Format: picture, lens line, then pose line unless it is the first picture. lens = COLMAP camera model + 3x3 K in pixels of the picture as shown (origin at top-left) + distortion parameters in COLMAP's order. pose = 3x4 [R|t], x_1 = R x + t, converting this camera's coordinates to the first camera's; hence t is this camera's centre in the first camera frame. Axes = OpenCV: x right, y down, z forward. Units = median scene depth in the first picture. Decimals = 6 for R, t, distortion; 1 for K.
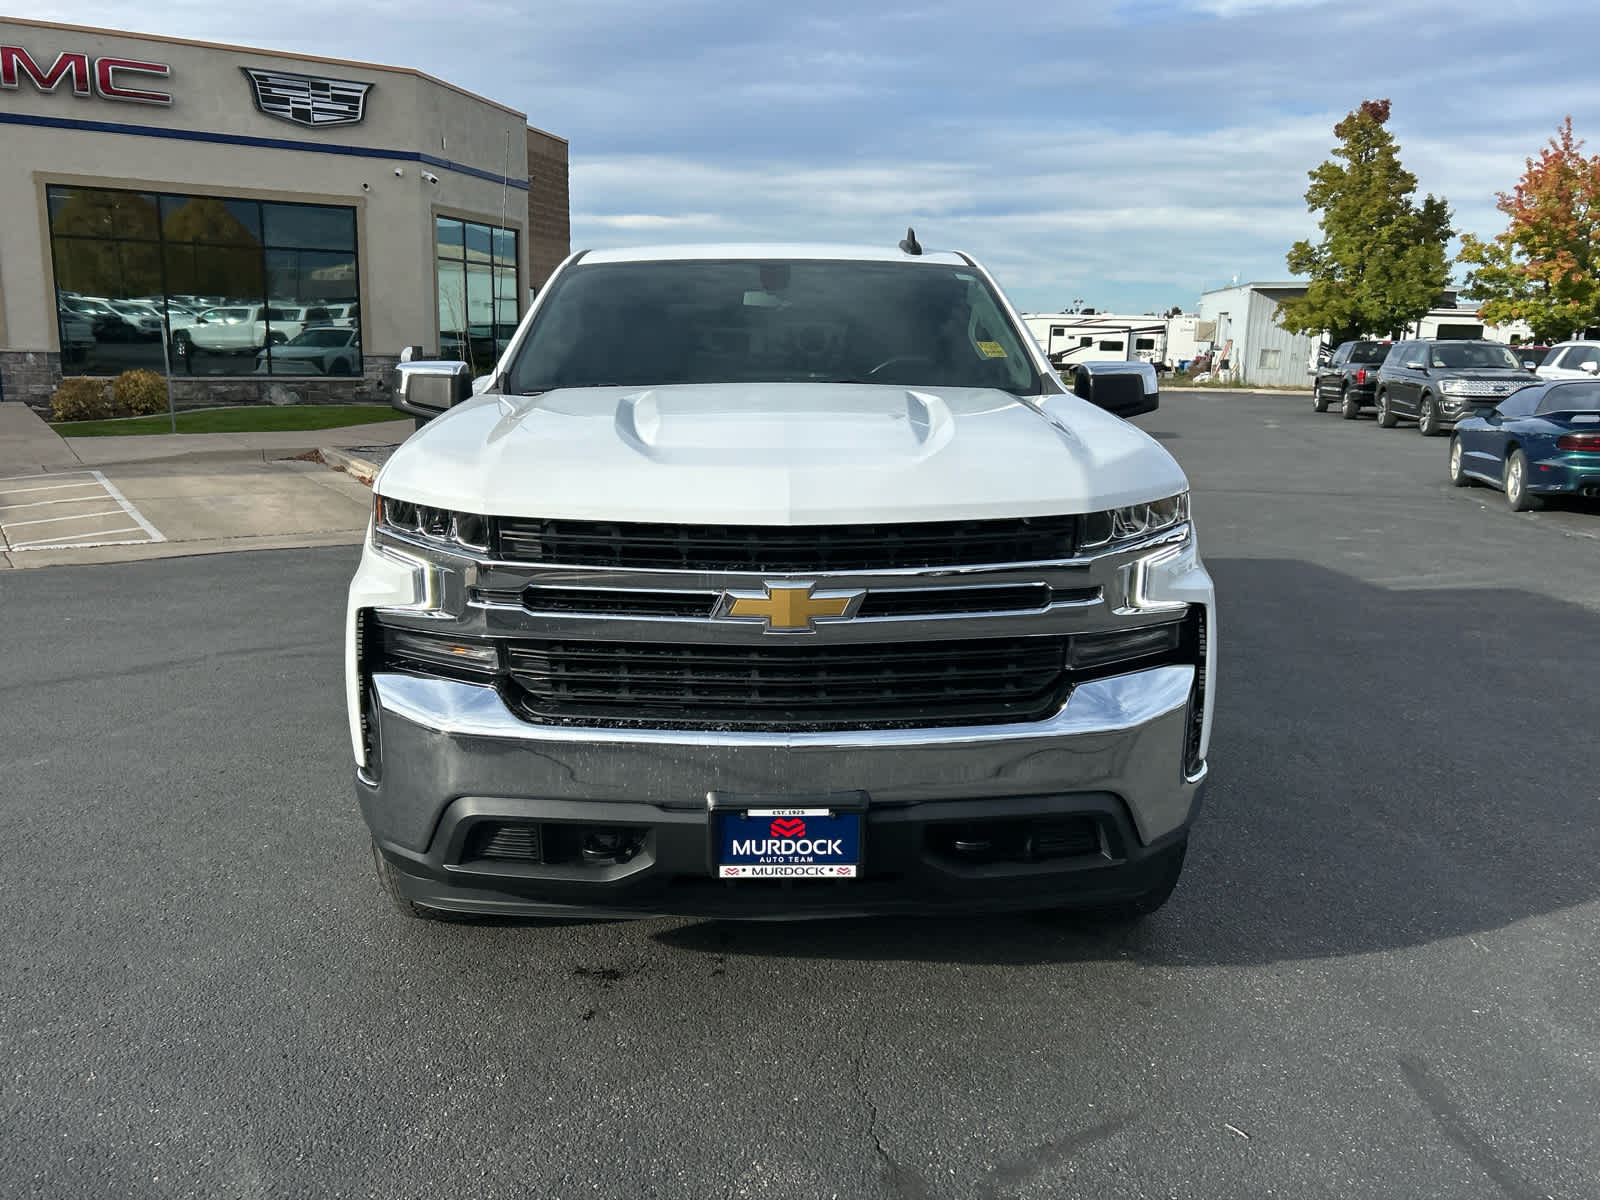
lens RADIAL K [[1337.0, 0, 811.5], [0, 1337.0, 594.5], [0, 0, 1]] dist [0.050002, -0.049216]
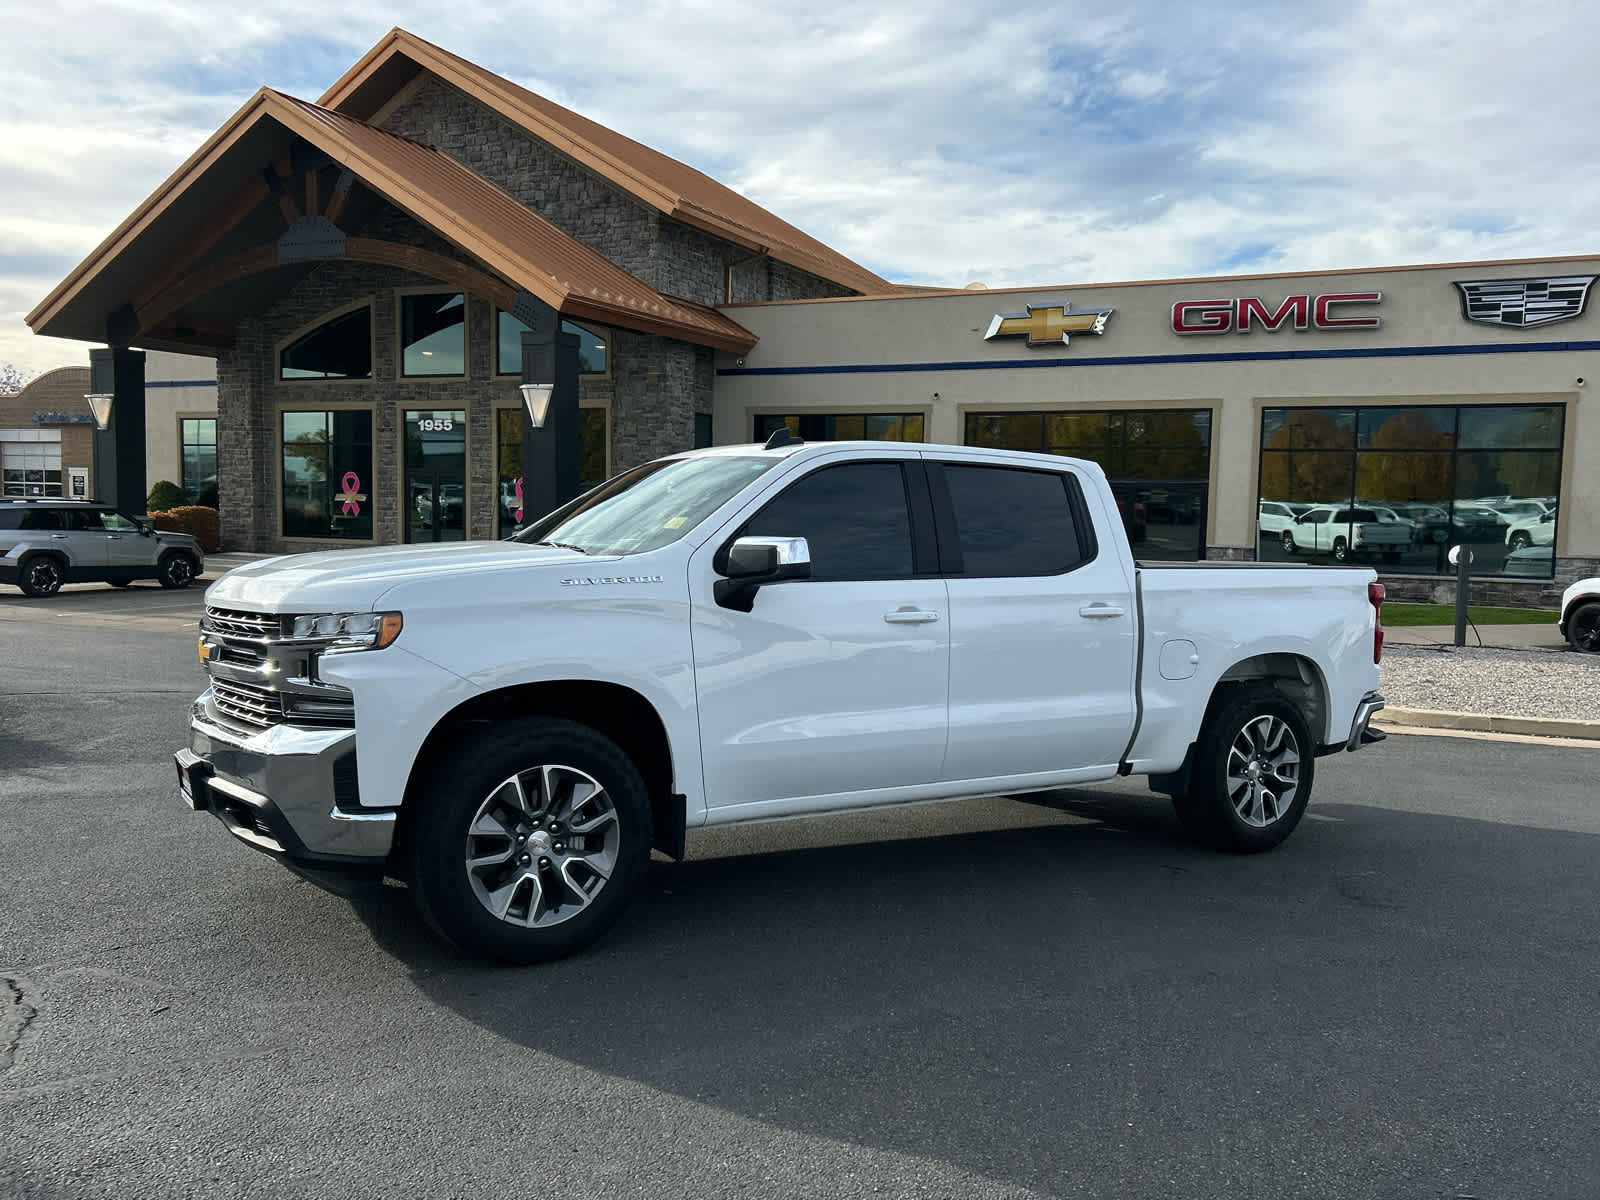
lens RADIAL K [[1335.6, 0, 789.3], [0, 1335.6, 609.8], [0, 0, 1]] dist [0.084446, -0.126463]
pose [[0.506255, 0.055852, -0.860573, 1.843590], [-0.174693, 0.983854, -0.038915, -0.106604], [0.844505, 0.170037, 0.507838, 0.695530]]
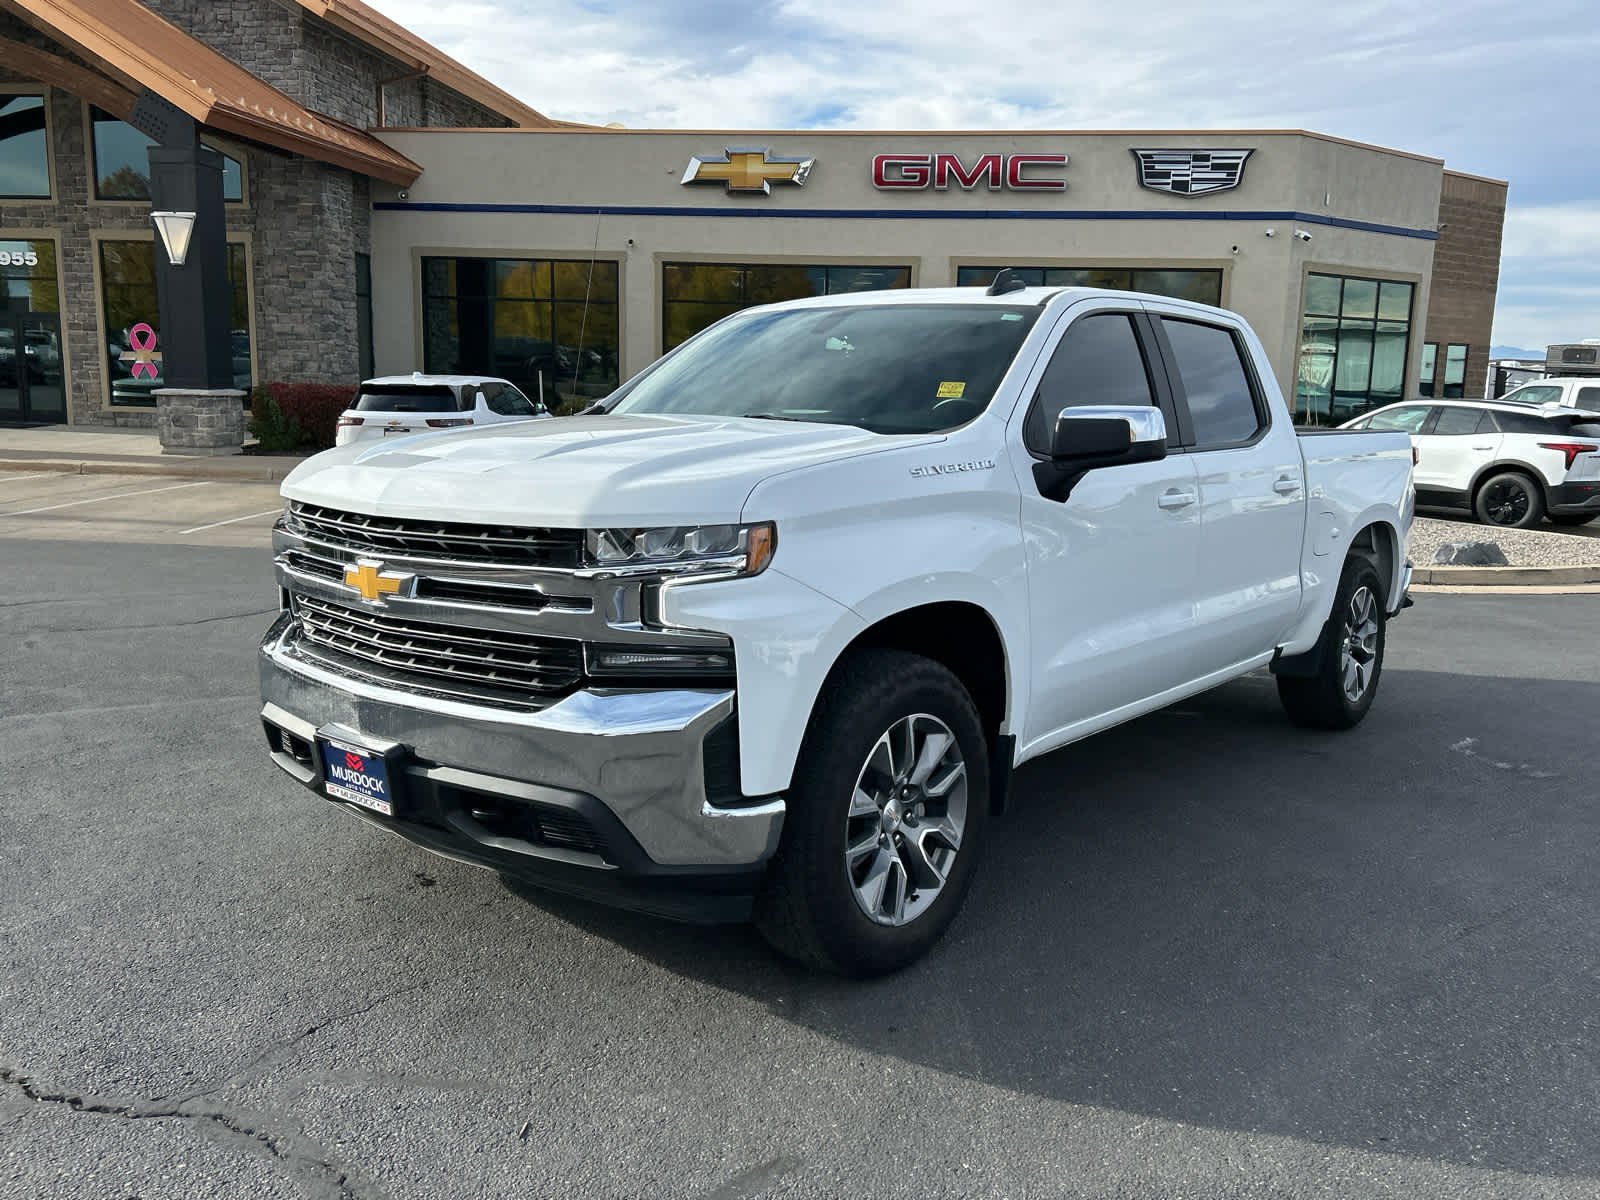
lens RADIAL K [[1337.0, 0, 811.5], [0, 1337.0, 594.5], [0, 0, 1]] dist [0.050002, -0.049216]
pose [[0.753547, 0.104631, -0.649014, 1.028753], [-0.133473, 0.991041, 0.004800, -0.036885], [0.643701, 0.083008, 0.760762, 0.307437]]
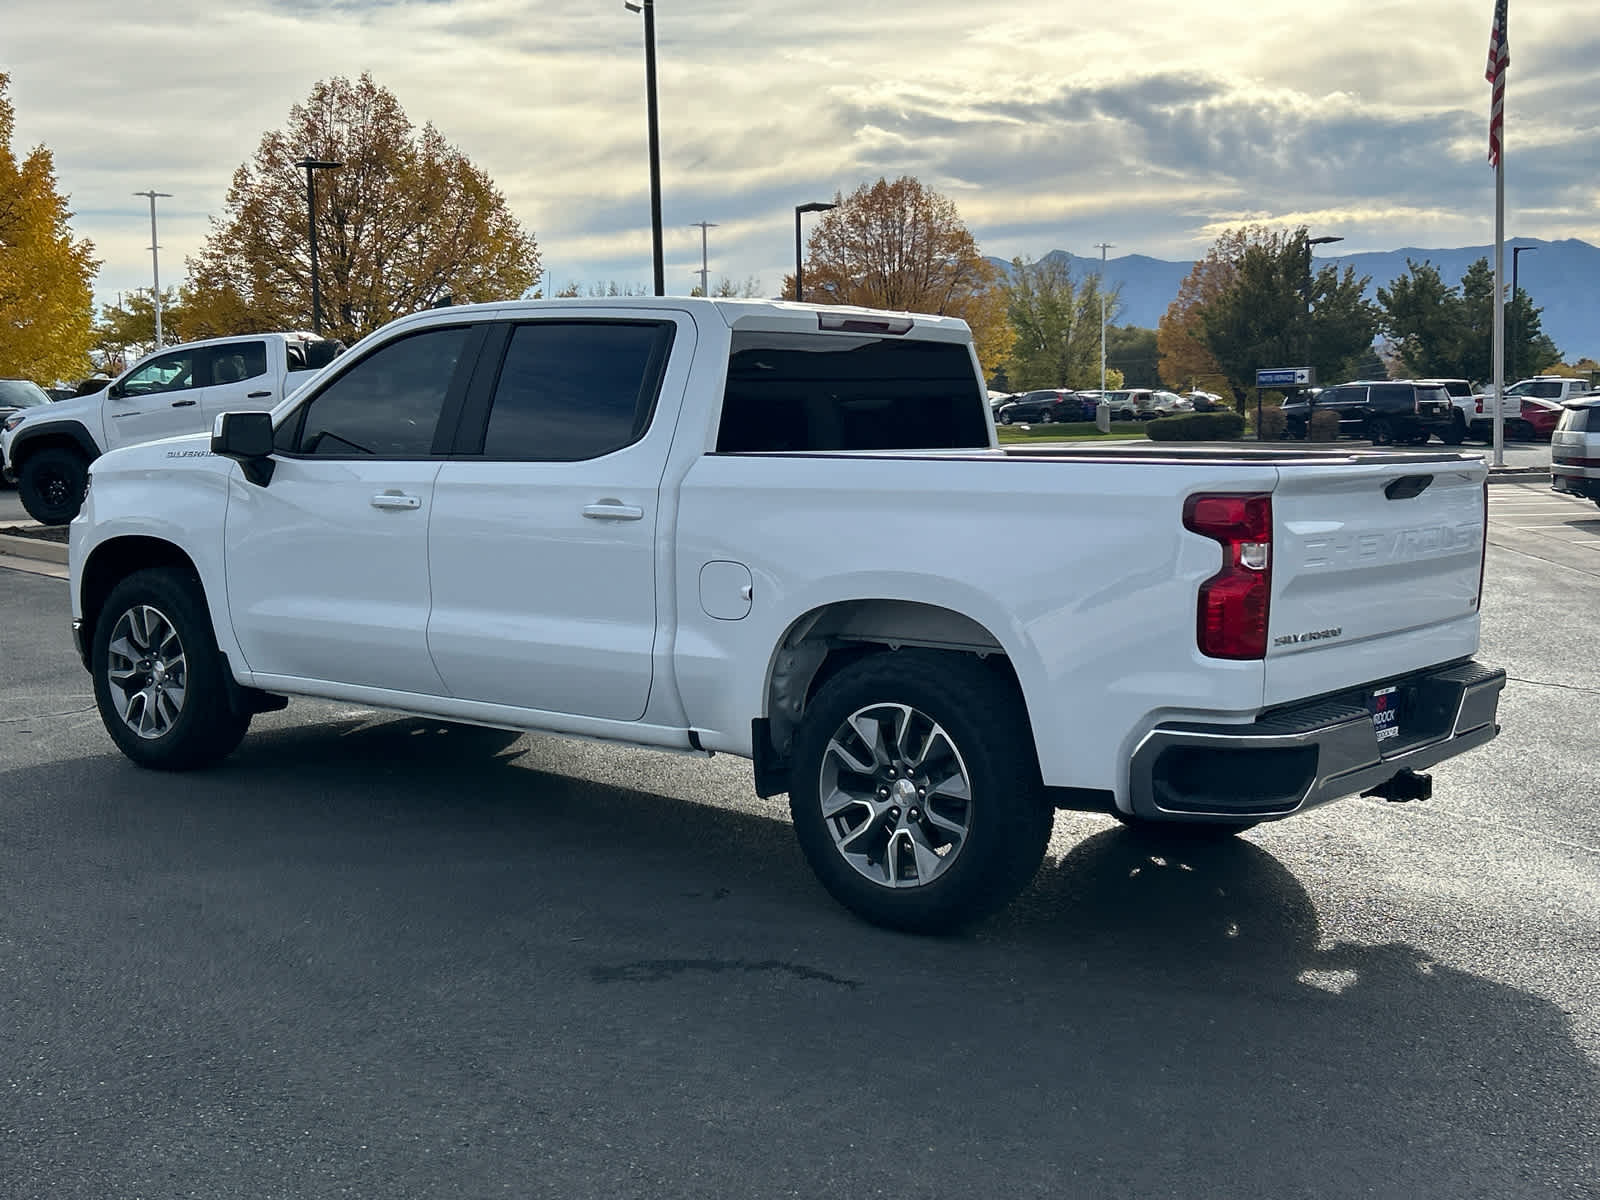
lens RADIAL K [[1885.5, 0, 781.8], [0, 1885.5, 601.8], [0, 0, 1]] dist [0.179267, -0.479394]
pose [[-0.652847, 0.068306, -0.754404, 1.814952], [-0.143910, 0.966603, 0.212056, -0.663182], [0.743694, 0.247006, -0.621214, 3.713699]]
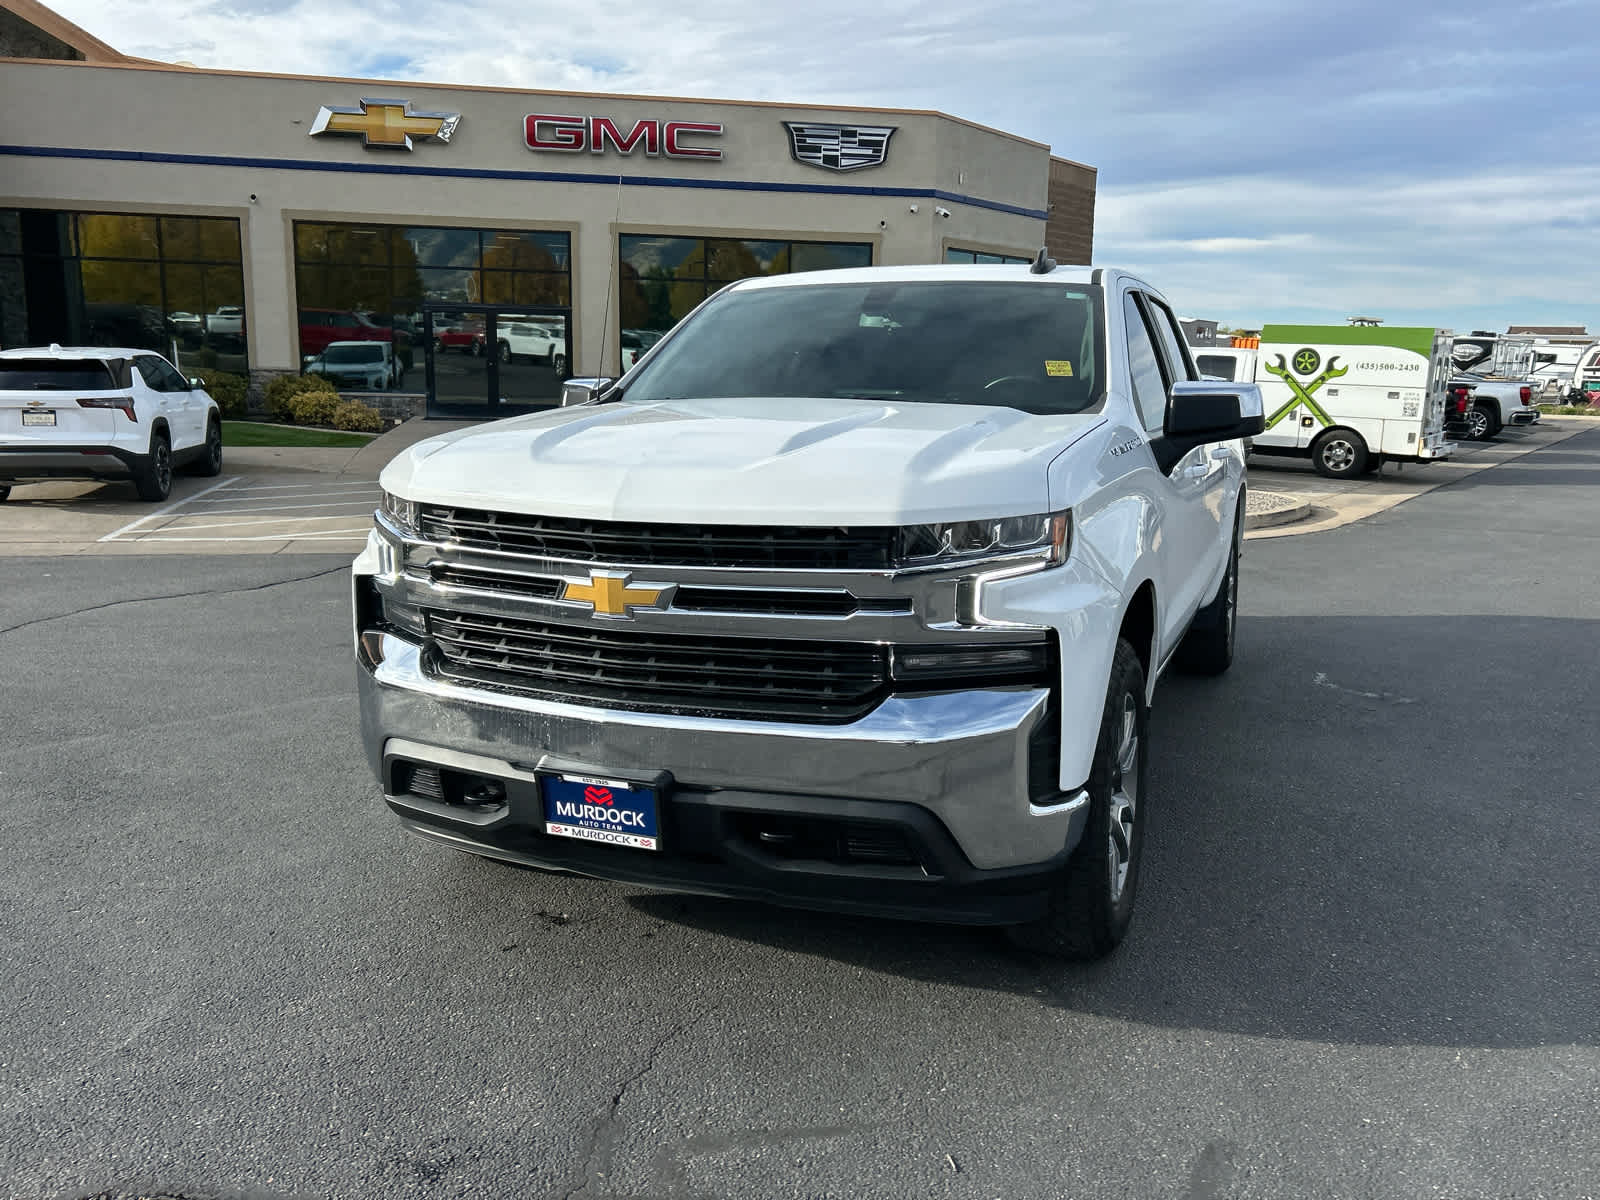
lens RADIAL K [[1341.1, 0, 818.5], [0, 1341.1, 598.2], [0, 0, 1]] dist [0.040884, -0.034284]
pose [[0.917172, 0.070137, -0.392271, 0.541973], [-0.077034, 0.997027, -0.001846, 0.001090], [0.390975, 0.031911, 0.919848, 0.051046]]
